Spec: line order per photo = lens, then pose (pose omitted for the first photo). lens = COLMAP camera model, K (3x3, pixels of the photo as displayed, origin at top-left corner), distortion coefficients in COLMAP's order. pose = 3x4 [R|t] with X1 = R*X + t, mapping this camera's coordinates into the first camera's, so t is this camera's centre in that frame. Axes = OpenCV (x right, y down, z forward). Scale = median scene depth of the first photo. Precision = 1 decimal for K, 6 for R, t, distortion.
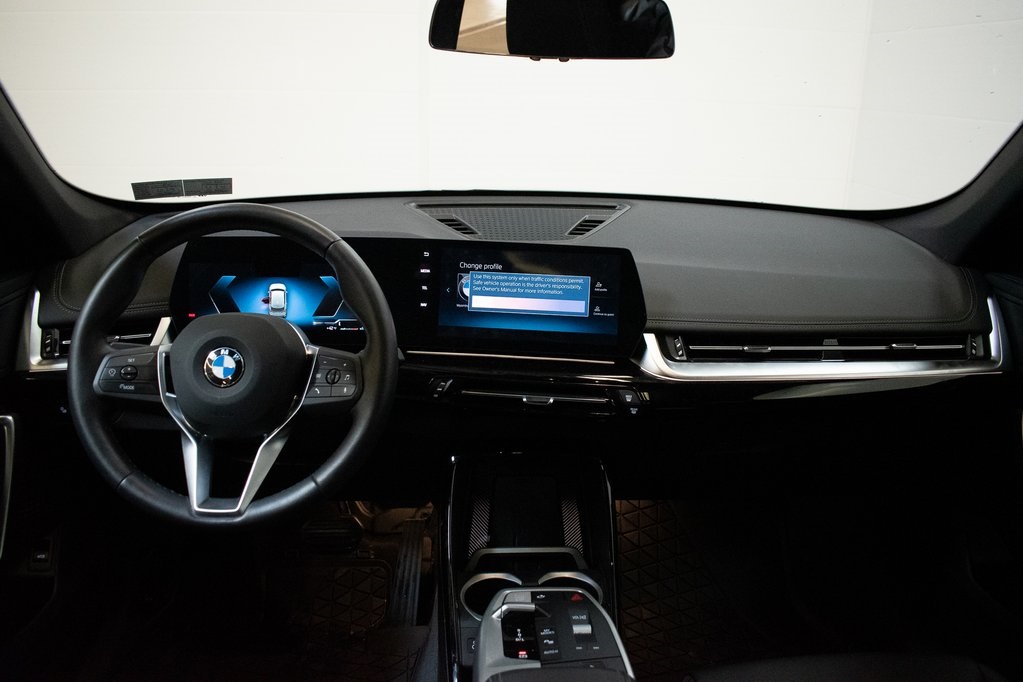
lens RADIAL K [[786.9, 0, 511.5], [0, 786.9, 341.0], [0, 0, 1]] dist [-0.076868, -0.000976]
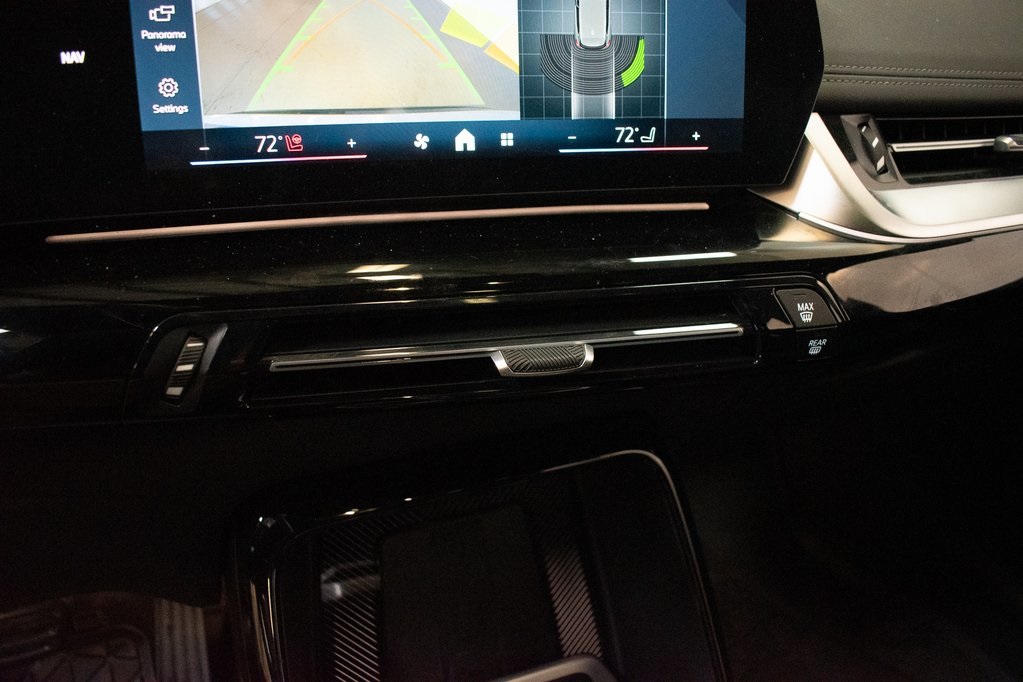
lens RADIAL K [[786.9, 0, 511.5], [0, 786.9, 341.0], [0, 0, 1]] dist [-0.076868, -0.000976]
pose [[0.945558, -0.146752, 0.290490, -0.060973], [0.089074, 0.975180, 0.202708, 0.007689], [-0.313027, -0.165797, 0.935160, 0.710613]]
